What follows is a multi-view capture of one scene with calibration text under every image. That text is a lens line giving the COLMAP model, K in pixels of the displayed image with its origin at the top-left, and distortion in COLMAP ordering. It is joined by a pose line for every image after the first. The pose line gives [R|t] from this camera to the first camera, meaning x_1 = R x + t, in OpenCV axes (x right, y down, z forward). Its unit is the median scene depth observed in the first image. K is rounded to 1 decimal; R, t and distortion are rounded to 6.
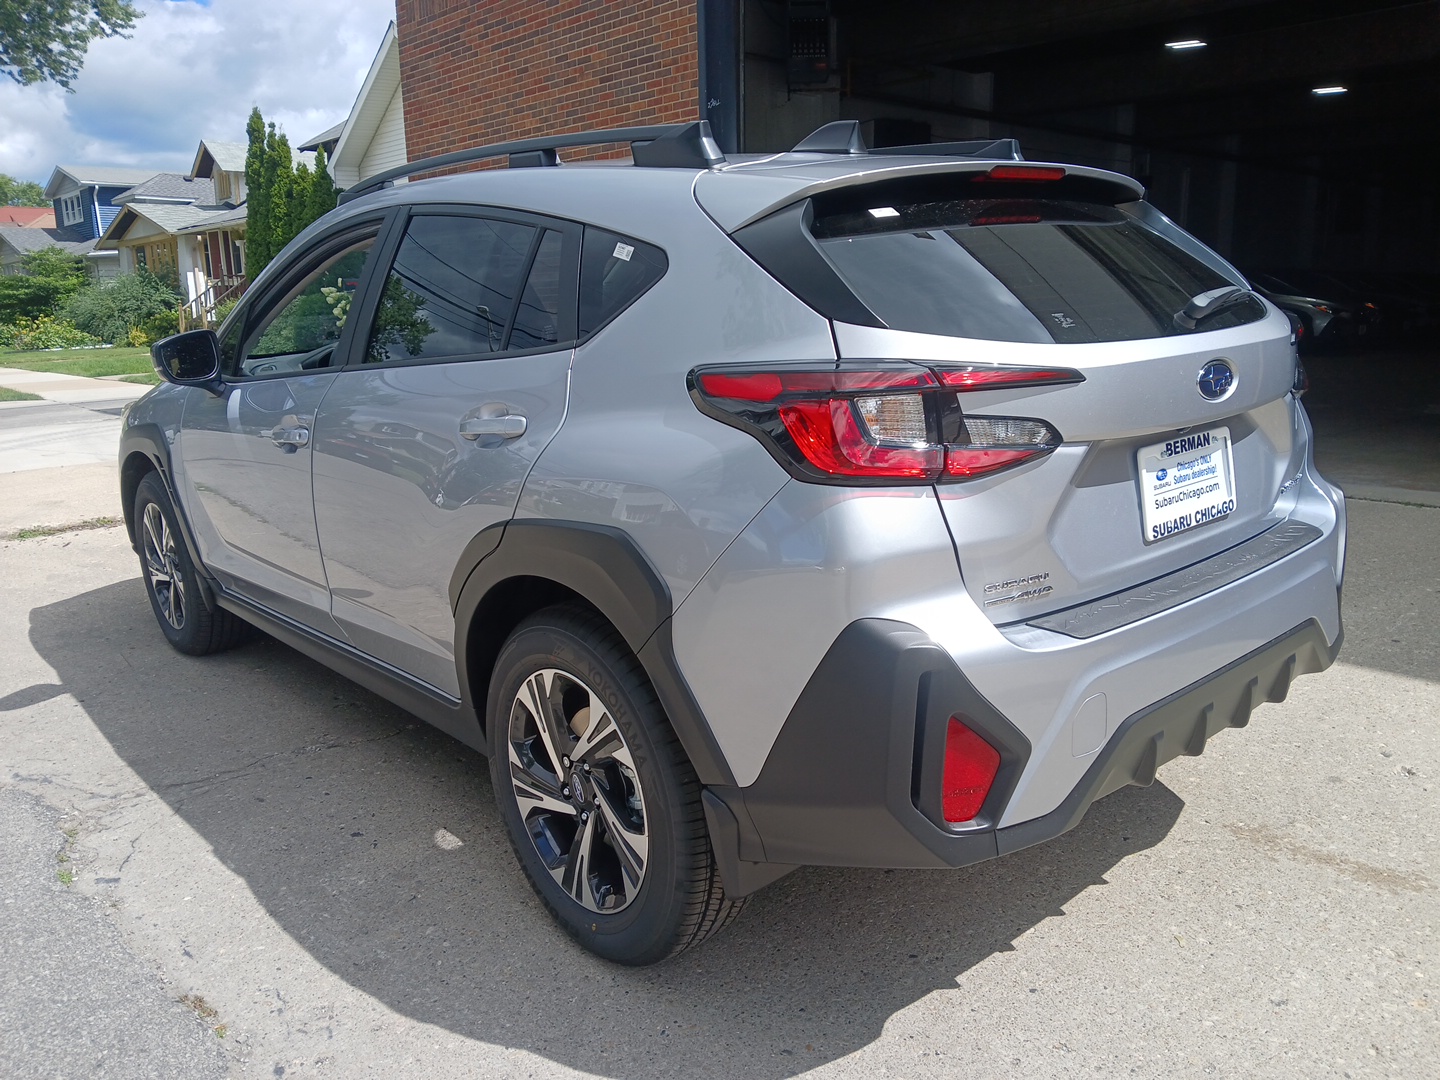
lens RADIAL K [[1148.5, 0, 720.0], [0, 1148.5, 540.0], [0, 0, 1]] dist [-0.025229, 0.000135]
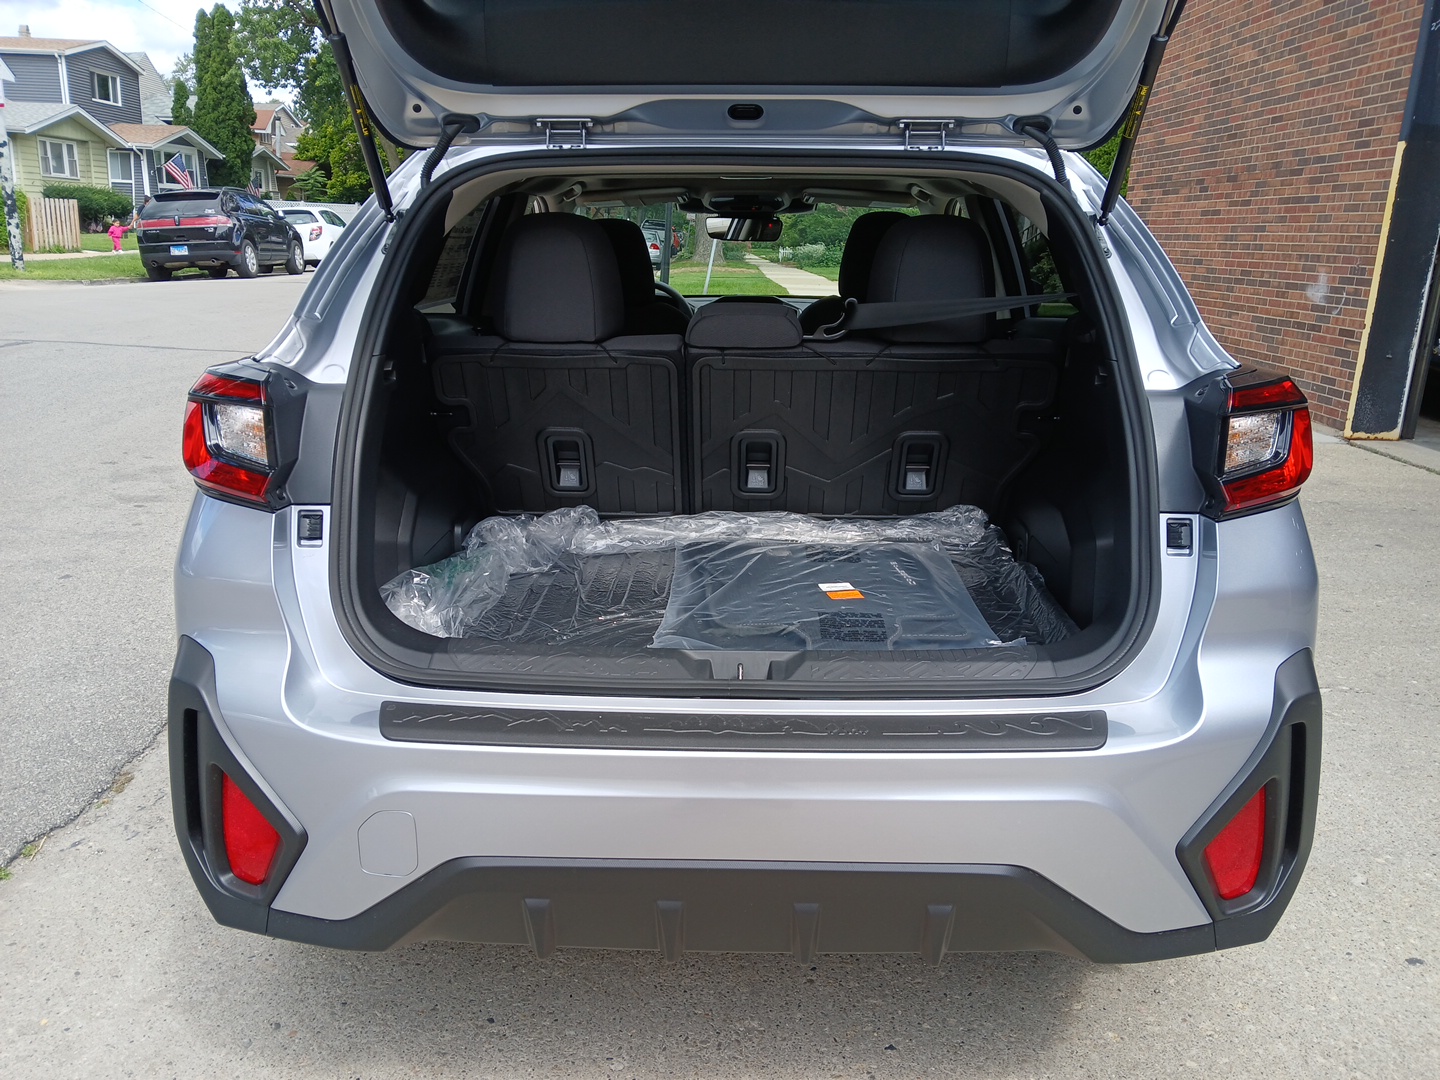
lens RADIAL K [[1125.5, 0, 717.7], [0, 1125.5, 540.6], [0, 0, 1]] dist [-0.012146, -0.024231]
pose [[0.732826, 0.227883, -0.641121, 0.171588], [-0.189911, 0.973305, 0.128882, -0.034665], [0.653376, 0.027308, 0.756541, 0.095110]]
